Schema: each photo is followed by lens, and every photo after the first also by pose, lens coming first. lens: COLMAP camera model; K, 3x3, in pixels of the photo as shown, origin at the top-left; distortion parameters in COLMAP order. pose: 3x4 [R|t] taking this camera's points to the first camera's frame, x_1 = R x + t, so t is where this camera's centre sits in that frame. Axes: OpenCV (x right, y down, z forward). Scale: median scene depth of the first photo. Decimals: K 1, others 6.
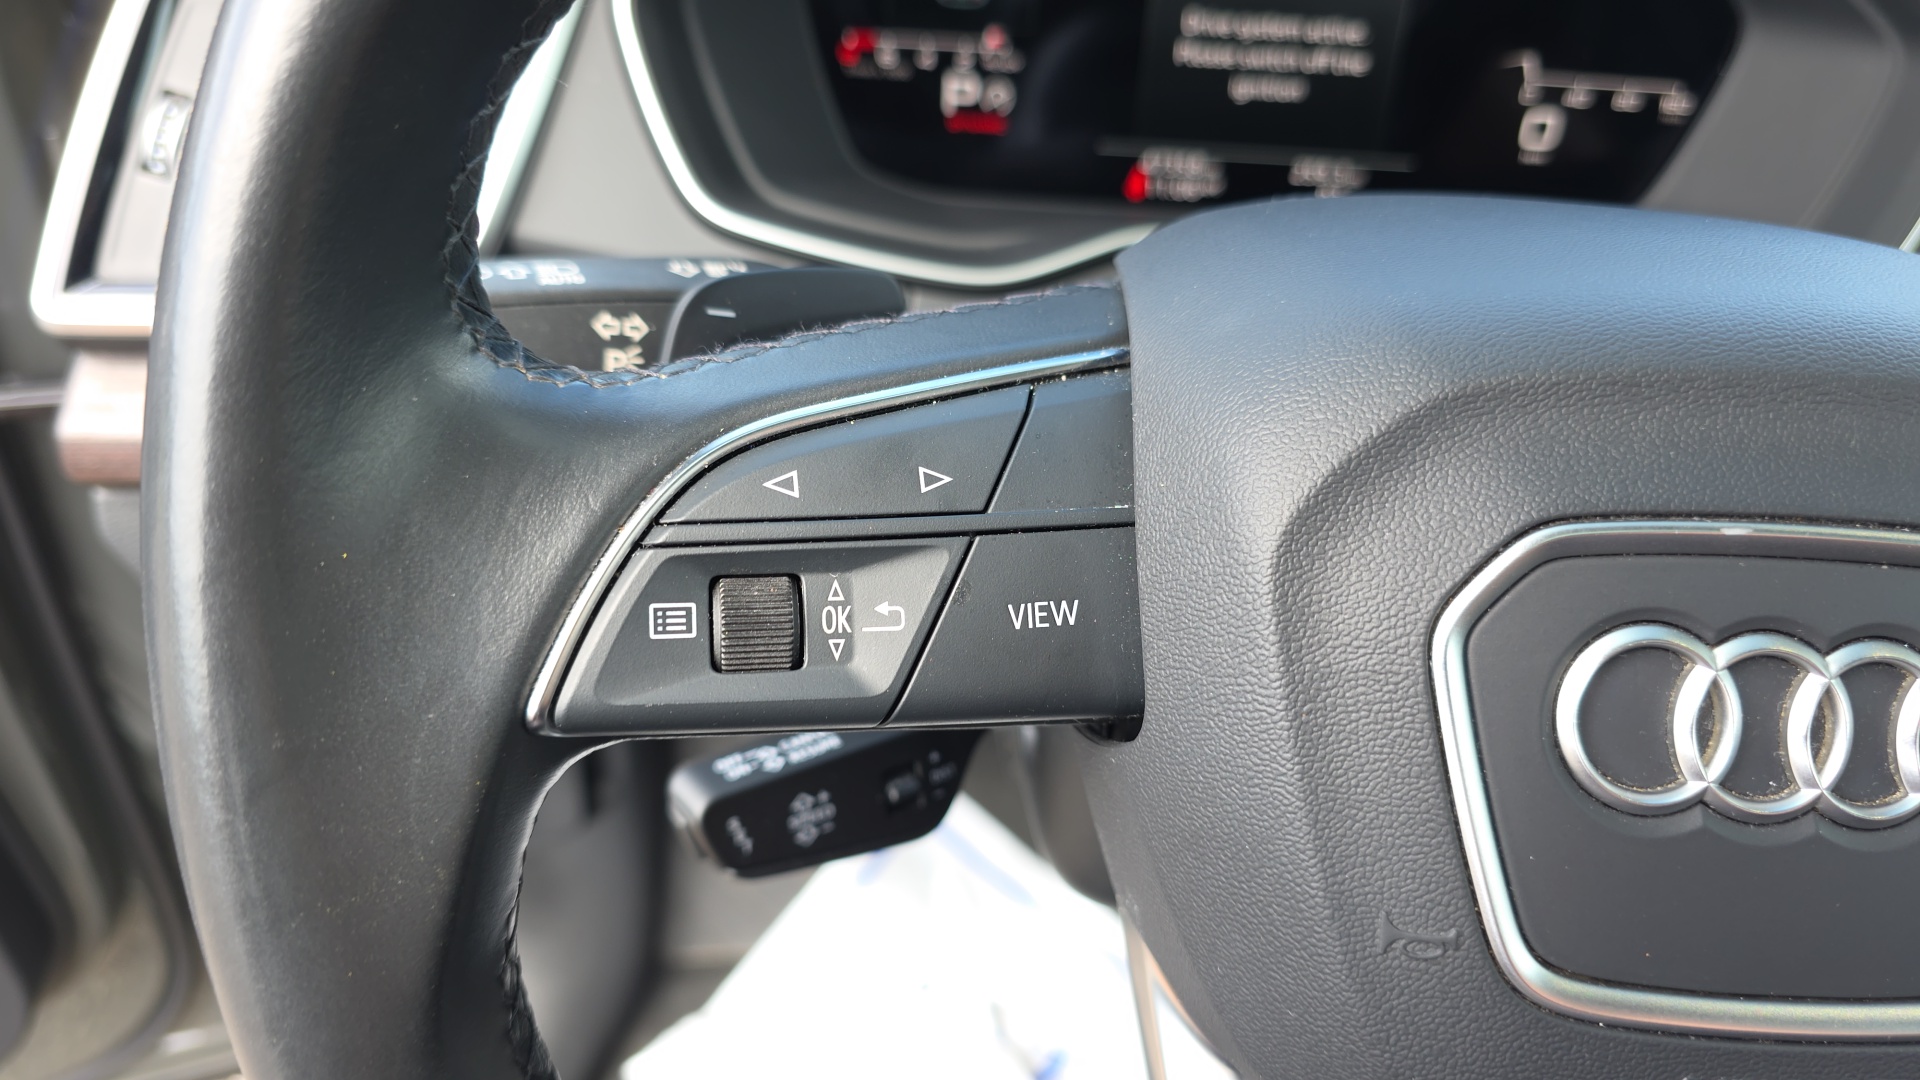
lens RADIAL K [[1367.0, 0, 964.0], [0, 1367.0, 581.8], [0, 0, 1]] dist [0.005576, -0.050065]
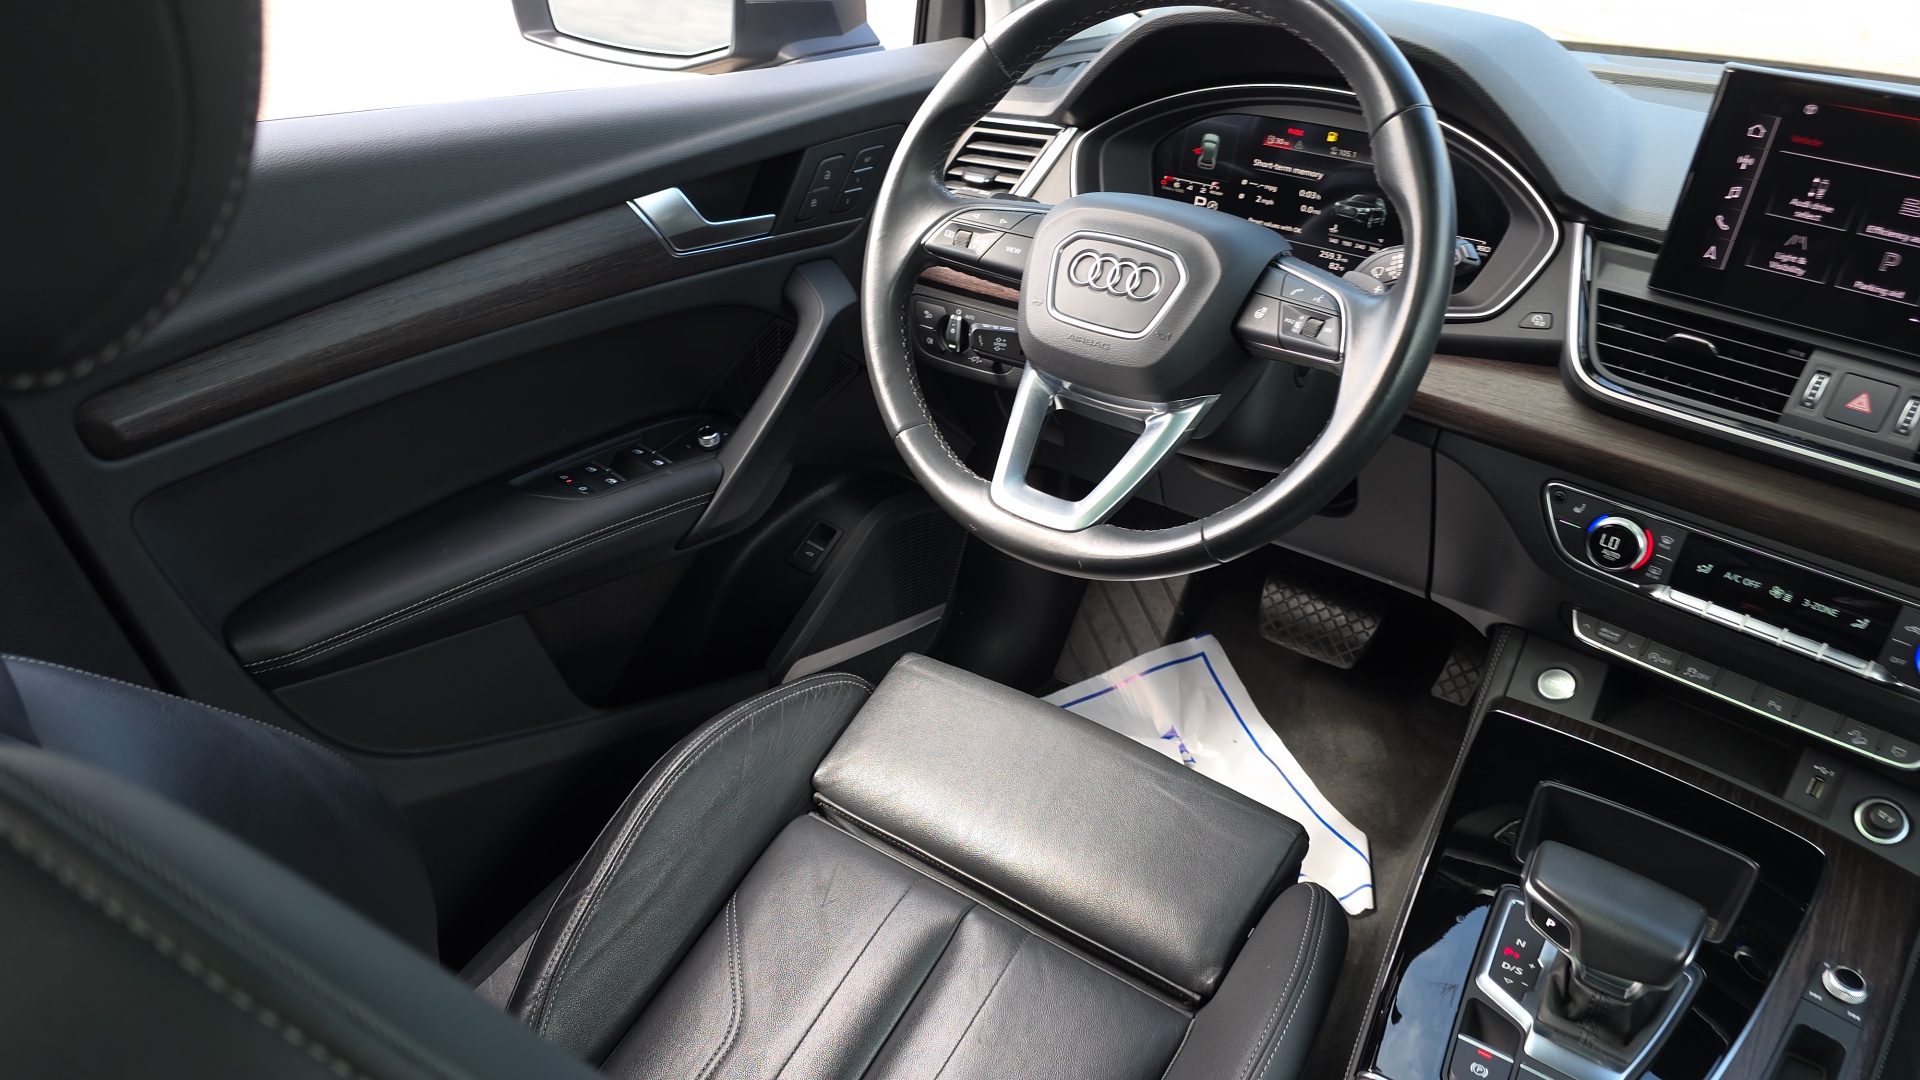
lens RADIAL K [[1311.3, 0, 955.8], [0, 1311.3, 560.6], [0, 0, 1]] dist [0.057761, -0.057652]
pose [[0.814166, 0.278838, -0.509296, 1.702347], [-0.354737, 0.933281, -0.056118, 0.916770], [0.459669, 0.226356, 0.858760, -1.909221]]
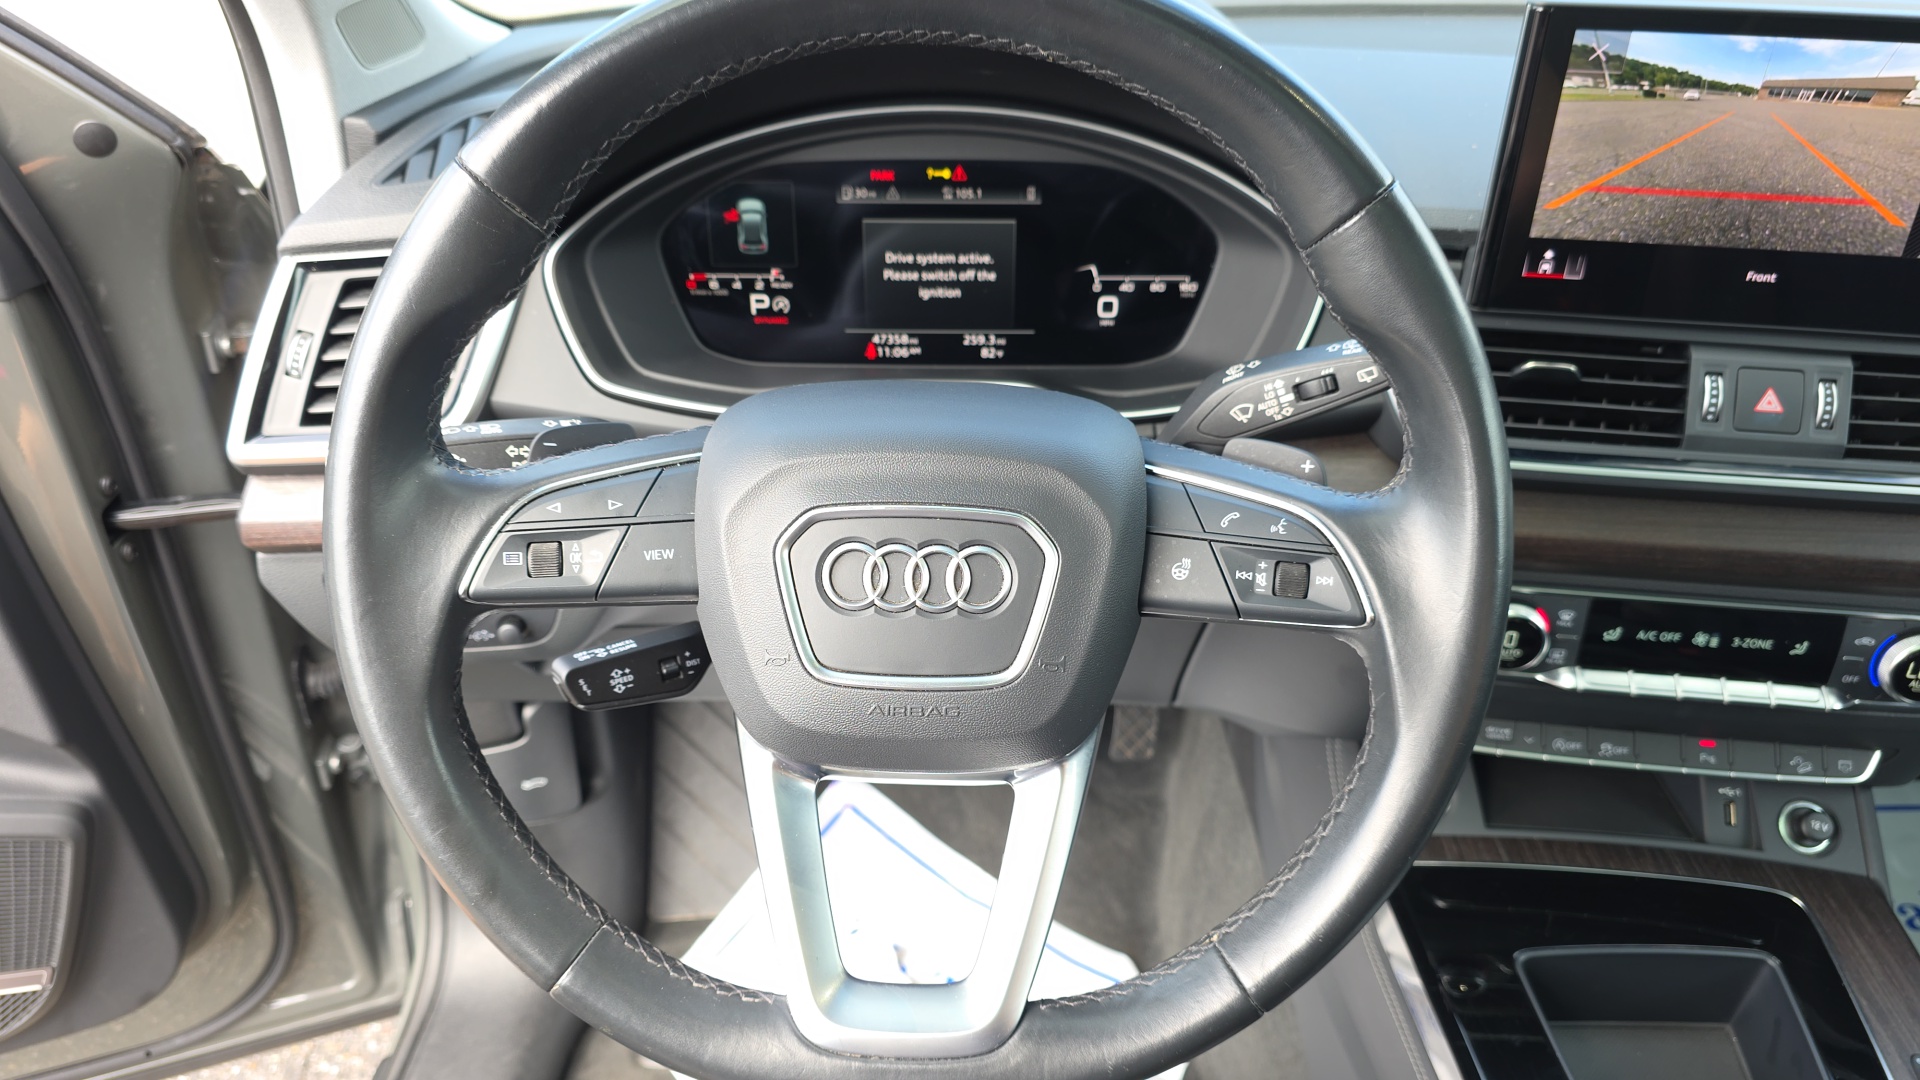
lens RADIAL K [[1340.2, 0, 964.2], [0, 1340.2, 585.9], [0, 0, 1]] dist [0.062081, -0.084612]
pose [[0.998332, -0.040987, -0.040672, 0.474416], [0.038097, 0.996857, -0.069454, 0.181628], [0.043391, 0.067789, 0.996756, -0.979254]]
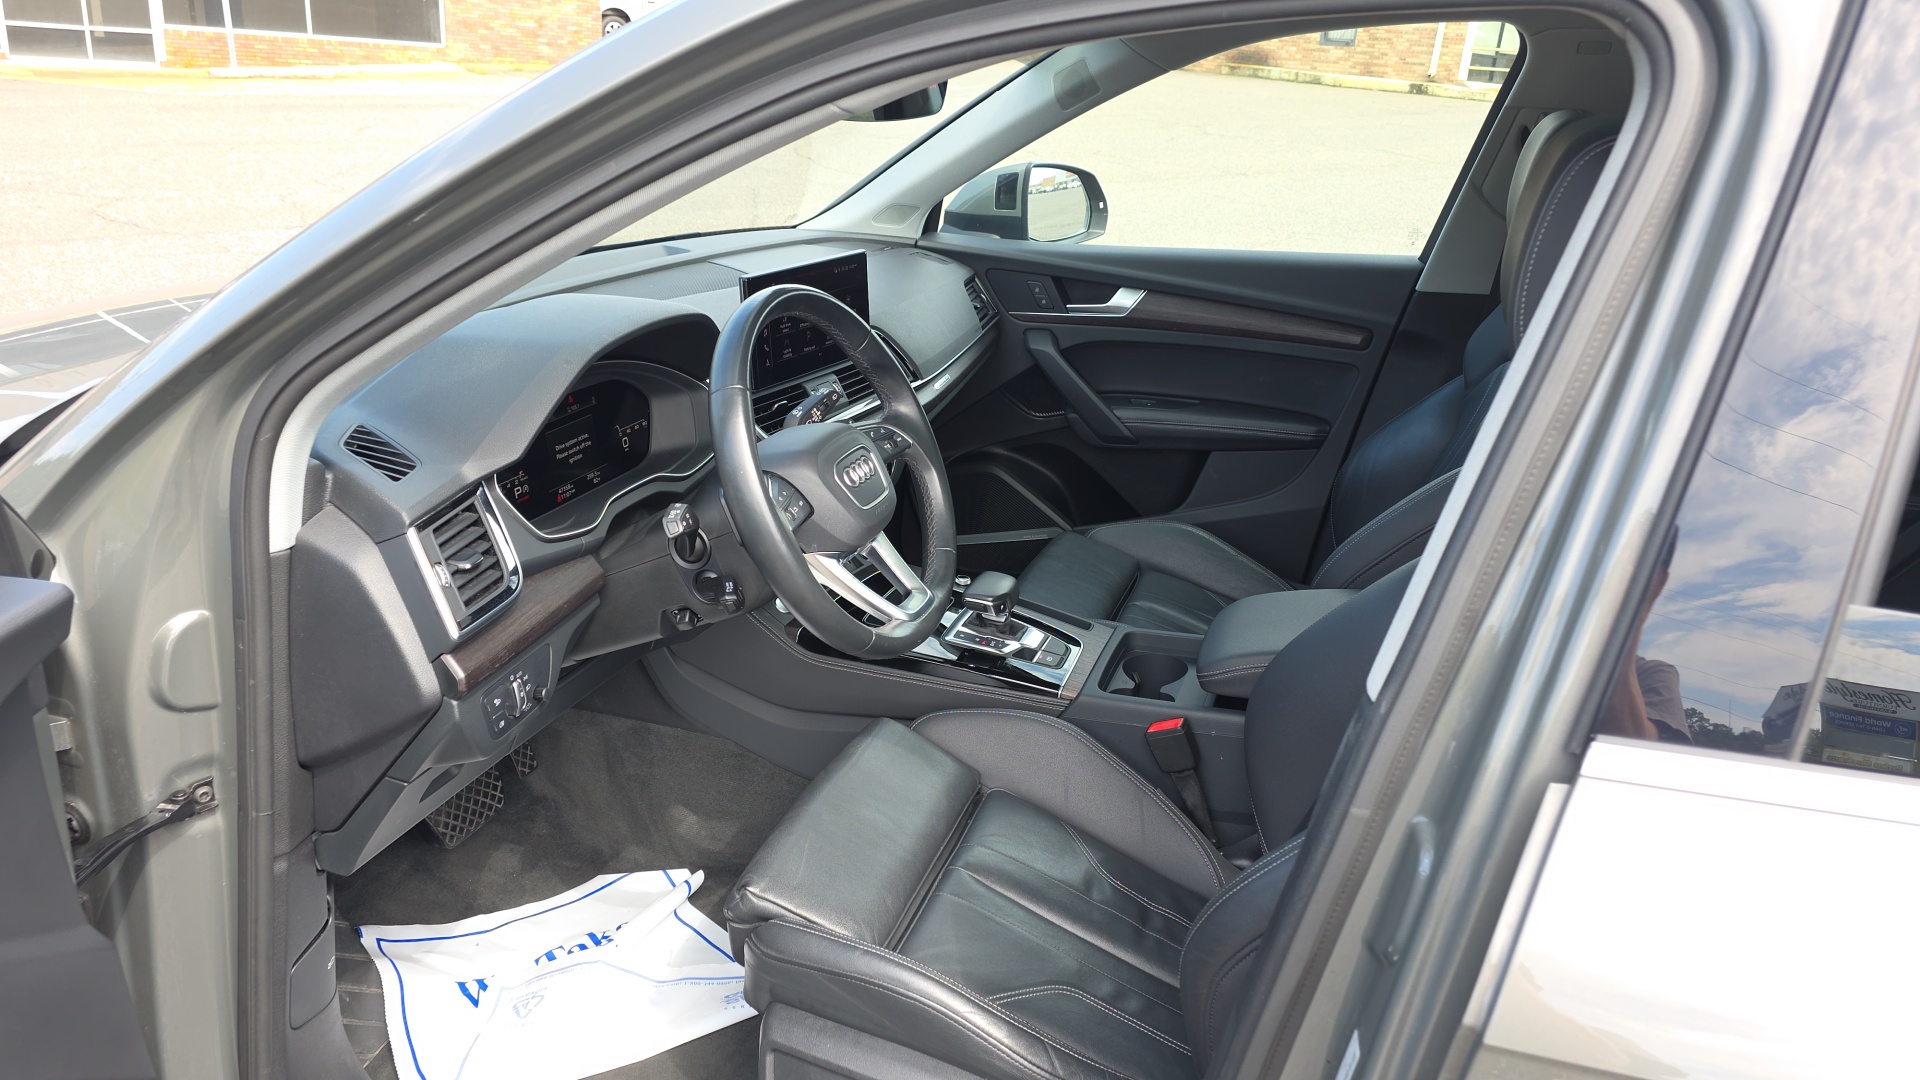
lens RADIAL K [[1282.6, 0, 967.8], [0, 1282.6, 575.6], [0, 0, 1]] dist [0.096869, -0.123382]
pose [[0.333506, -0.410052, 0.848900, -3.524888], [0.560045, 0.810519, 0.171488, -0.208694], [-0.758369, 0.418230, 0.499961, -1.851769]]
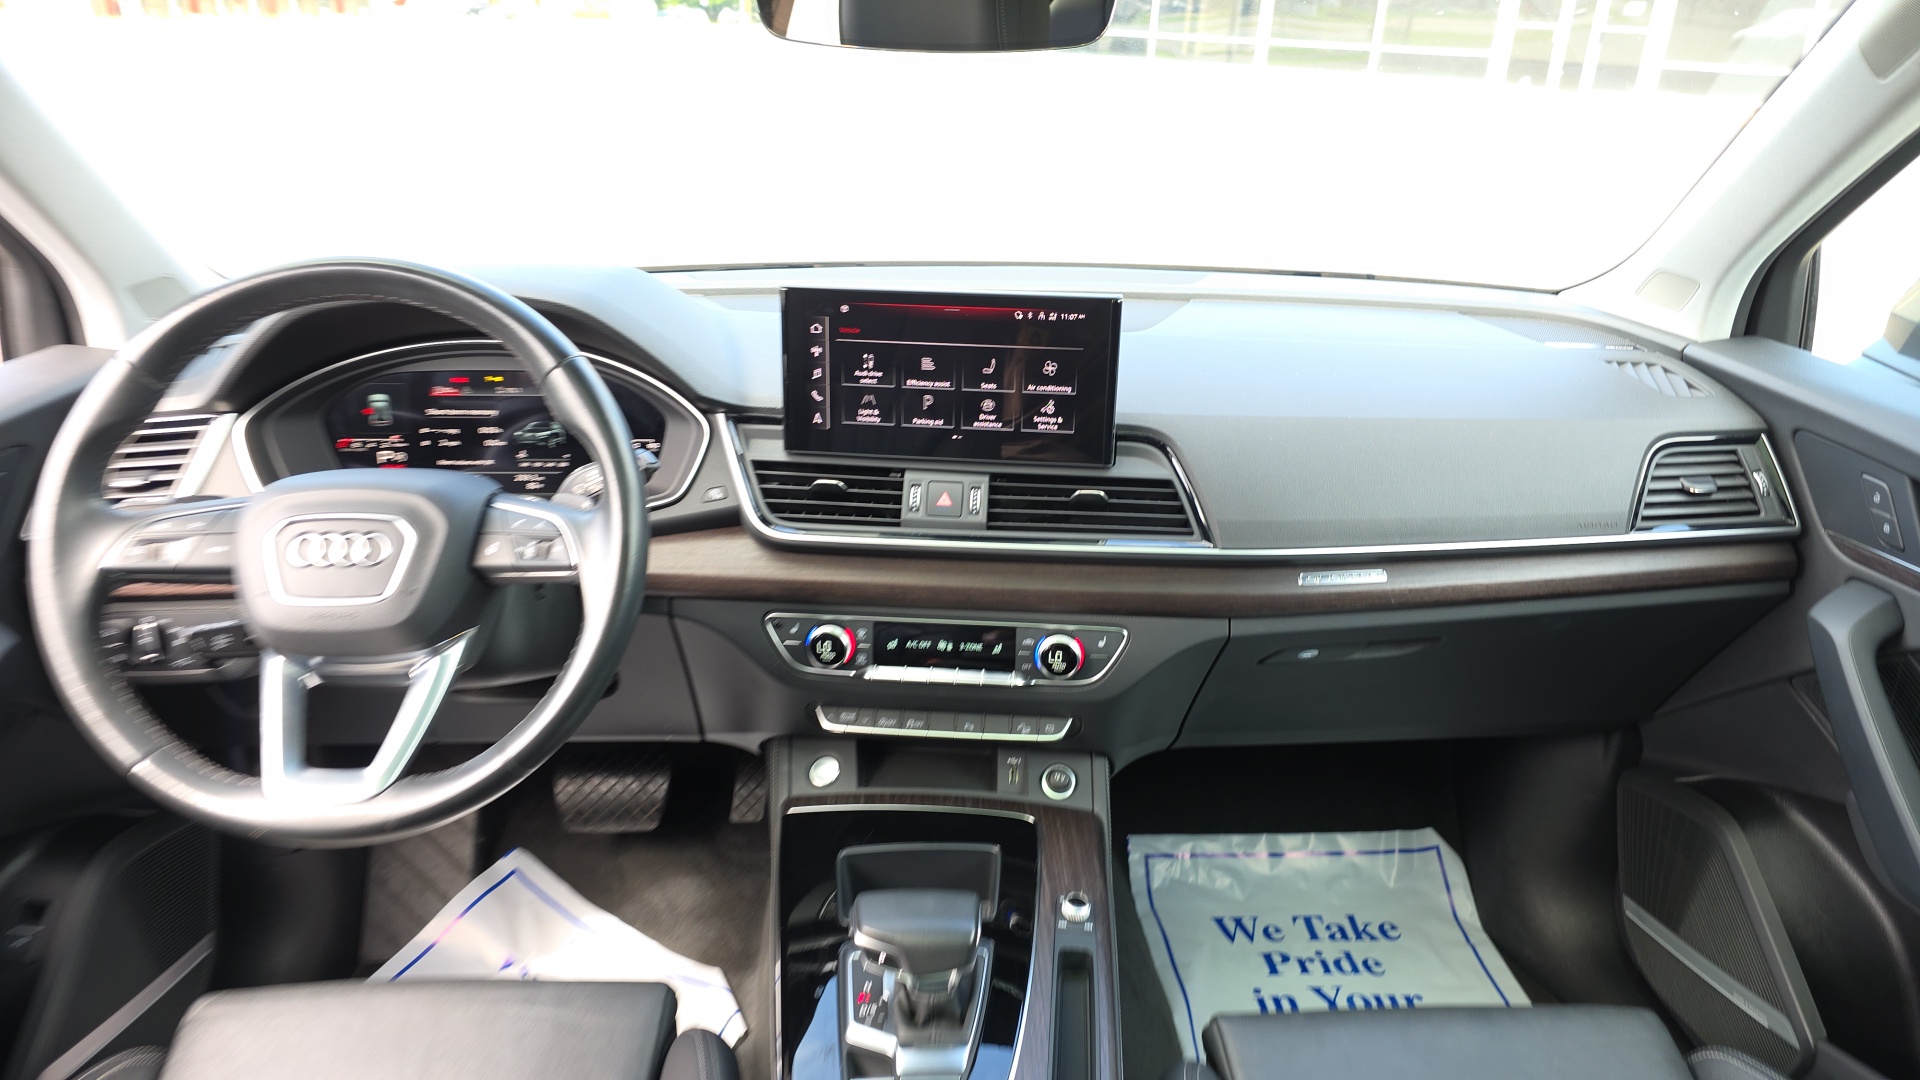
lens RADIAL K [[1309.6, 0, 975.5], [0, 1309.6, 512.9], [0, 0, 1]] dist [0.104348, -0.130398]
pose [[0.998248, -0.055835, 0.019584, 1.748288], [0.059147, 0.950788, -0.304143, 0.986260], [-0.001638, 0.304769, 0.952425, -2.356233]]
